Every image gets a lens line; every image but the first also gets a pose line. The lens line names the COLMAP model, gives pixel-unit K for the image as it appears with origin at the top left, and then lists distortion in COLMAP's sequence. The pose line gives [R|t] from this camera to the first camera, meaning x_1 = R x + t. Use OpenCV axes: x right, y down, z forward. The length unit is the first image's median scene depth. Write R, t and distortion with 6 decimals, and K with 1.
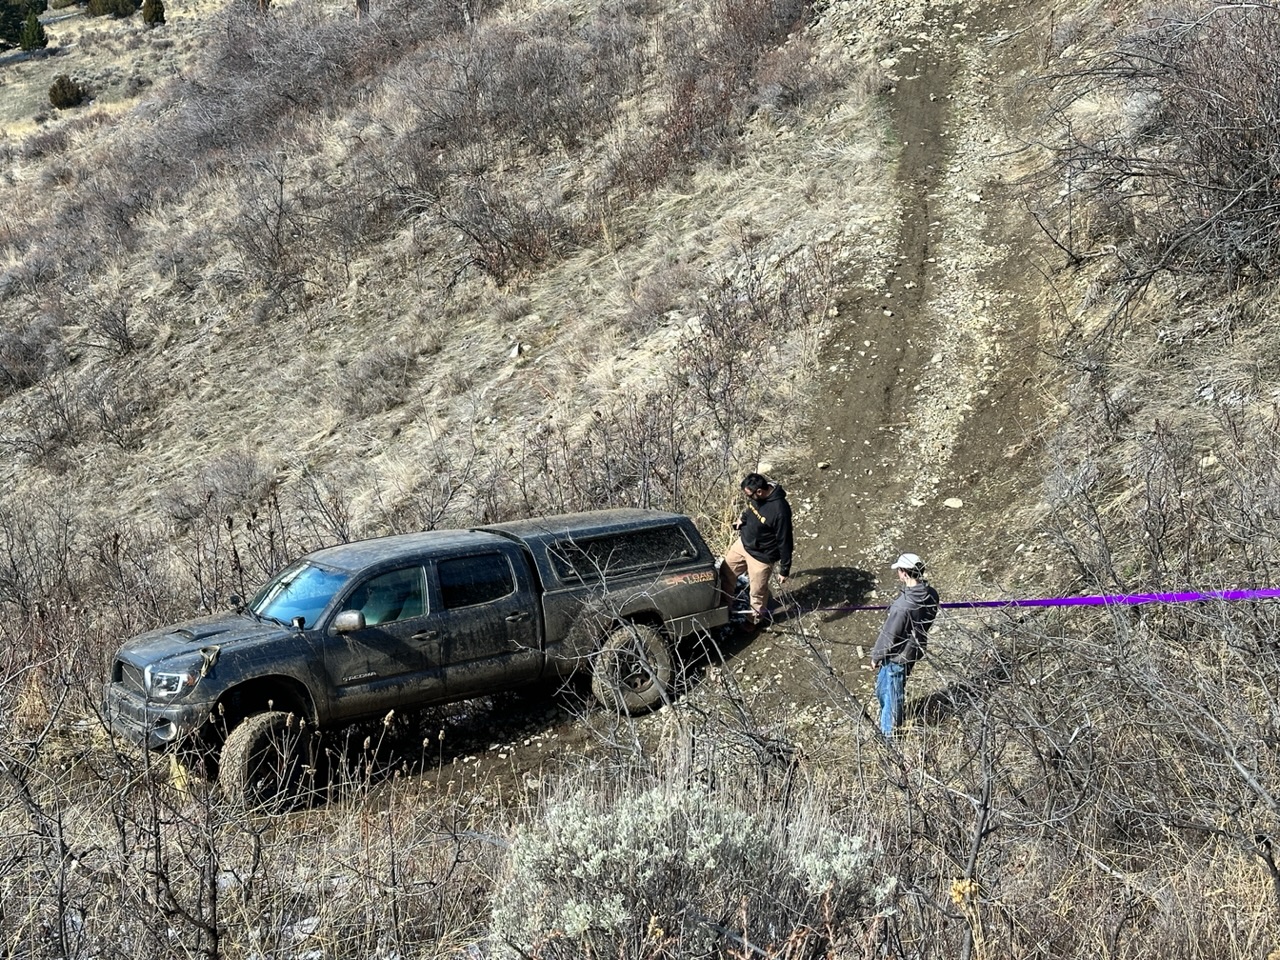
lens RADIAL K [[1887.5, 0, 681.0], [0, 1887.5, 481.2], [0, 0, 1]] dist [0.198949, -0.068479]
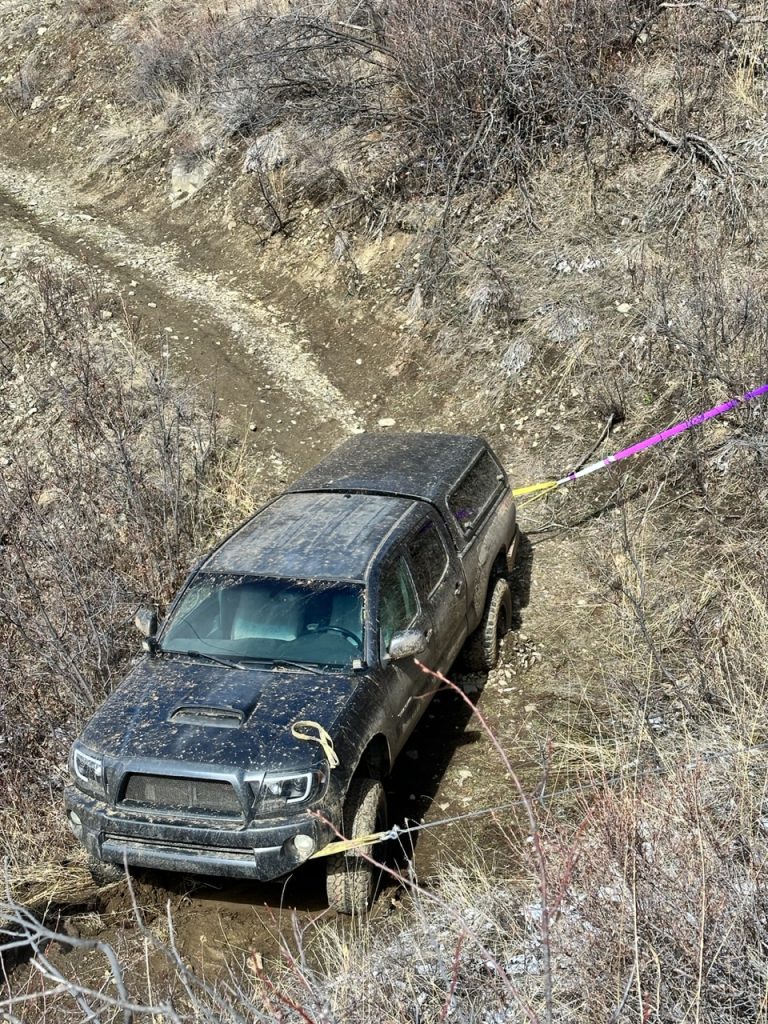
lens RADIAL K [[1482.5, 0, 418.1], [0, 1482.5, 512.3], [0, 0, 1]] dist [0.207527, -0.379289]
pose [[0.721191, -0.277344, 0.634794, -0.364686], [0.300760, 0.950845, 0.073734, 0.002945], [-0.624041, 0.137745, 0.769155, 0.318121]]
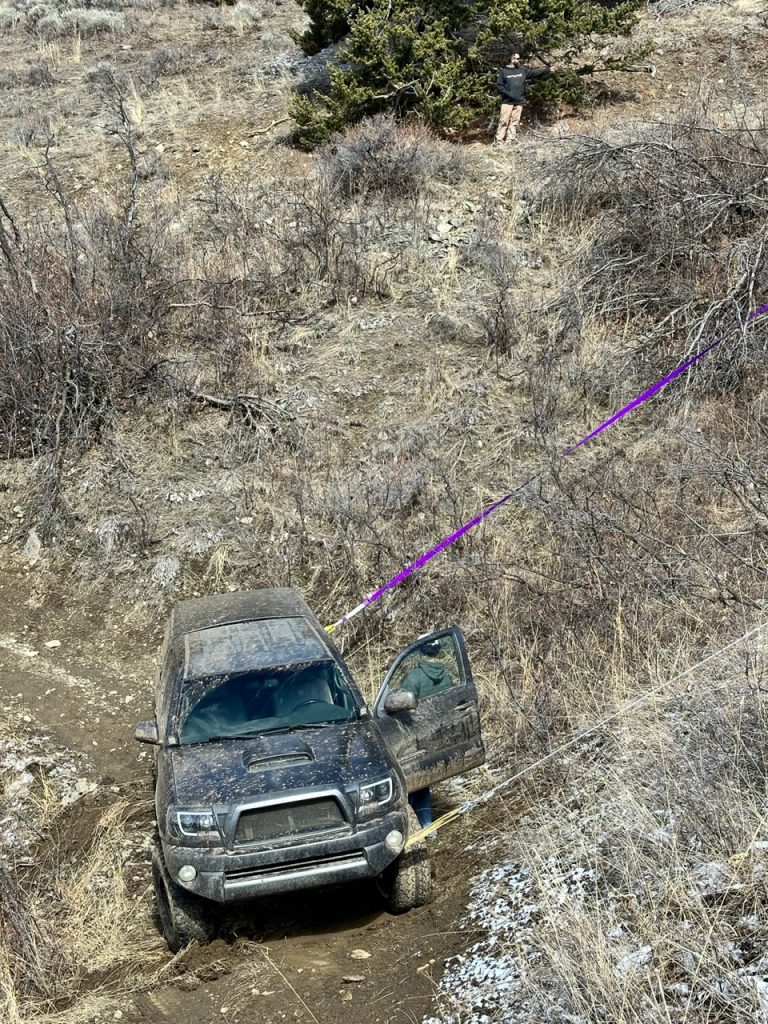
lens RADIAL K [[1444.4, 0, 412.8], [0, 1444.4, 509.8], [0, 0, 1]] dist [0.395437, -1.249376]
pose [[0.251667, -0.154316, 0.955432, -0.603342], [0.411628, 0.910532, 0.038639, -0.006946], [-0.875914, 0.383559, 0.292672, 0.470936]]
